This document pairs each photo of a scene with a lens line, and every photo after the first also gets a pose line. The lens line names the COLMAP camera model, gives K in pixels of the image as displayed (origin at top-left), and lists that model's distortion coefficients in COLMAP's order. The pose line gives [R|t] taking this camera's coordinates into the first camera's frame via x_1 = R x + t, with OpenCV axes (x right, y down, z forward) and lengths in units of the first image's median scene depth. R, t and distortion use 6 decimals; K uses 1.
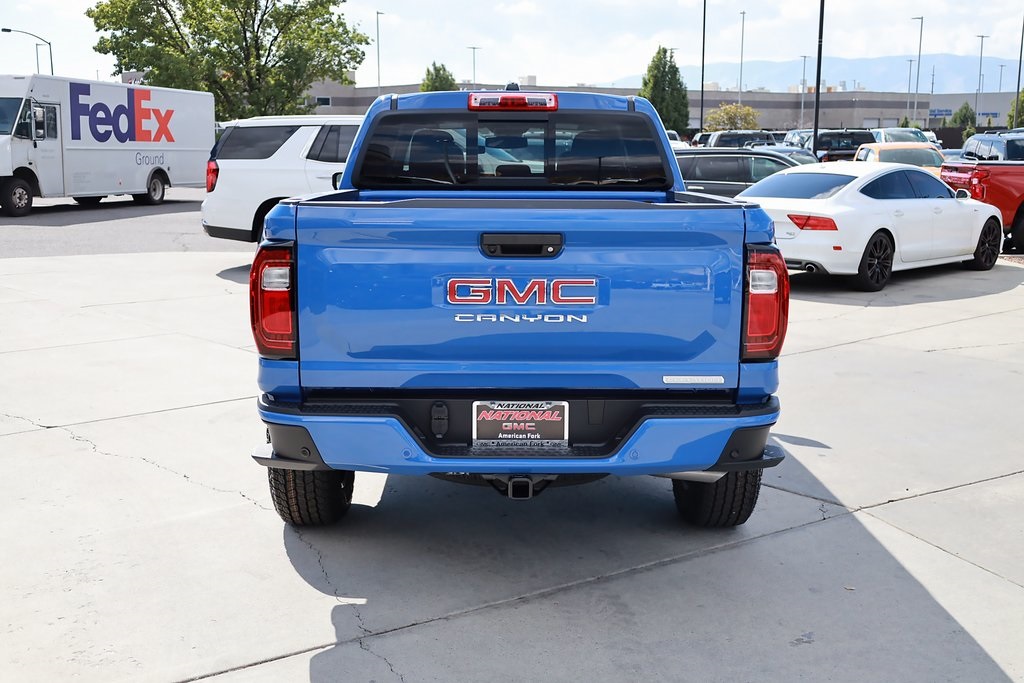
lens RADIAL K [[1144.2, 0, 512.0], [0, 1144.2, 341.5], [0, 0, 1]] dist [0.006403, -0.021827]
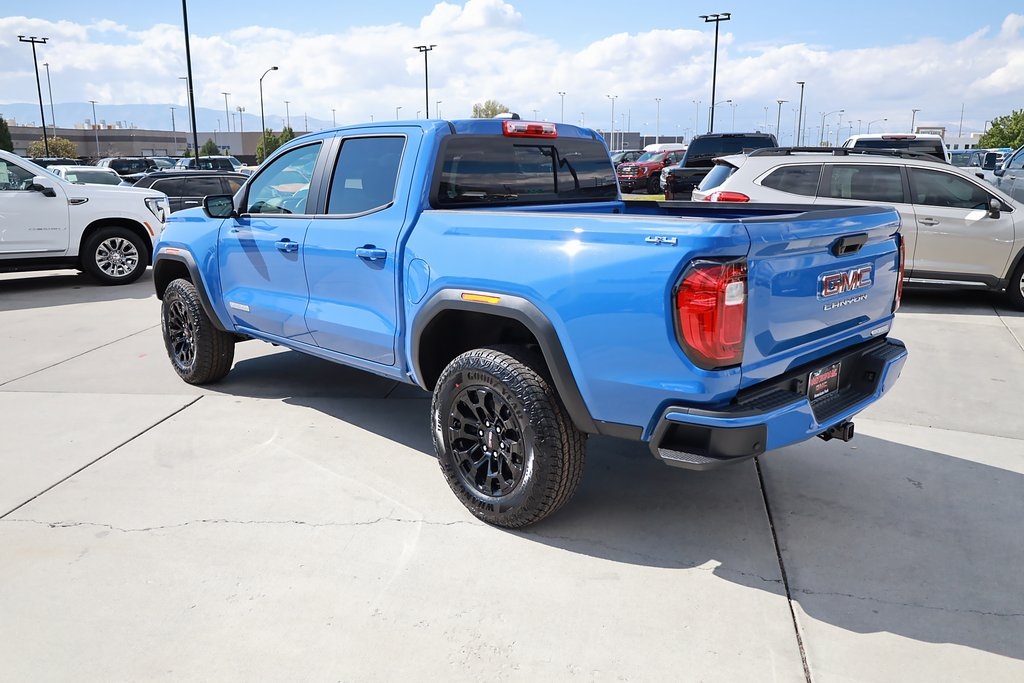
lens RADIAL K [[770.2, 0, 512.0], [0, 770.2, 341.5], [0, 0, 1]] dist [-0.011438, -0.004052]
pose [[0.726883, -0.158071, 0.668322, -0.584299], [0.123051, 0.987379, 0.099702, -0.074457], [-0.675648, 0.009766, 0.737160, 0.427889]]
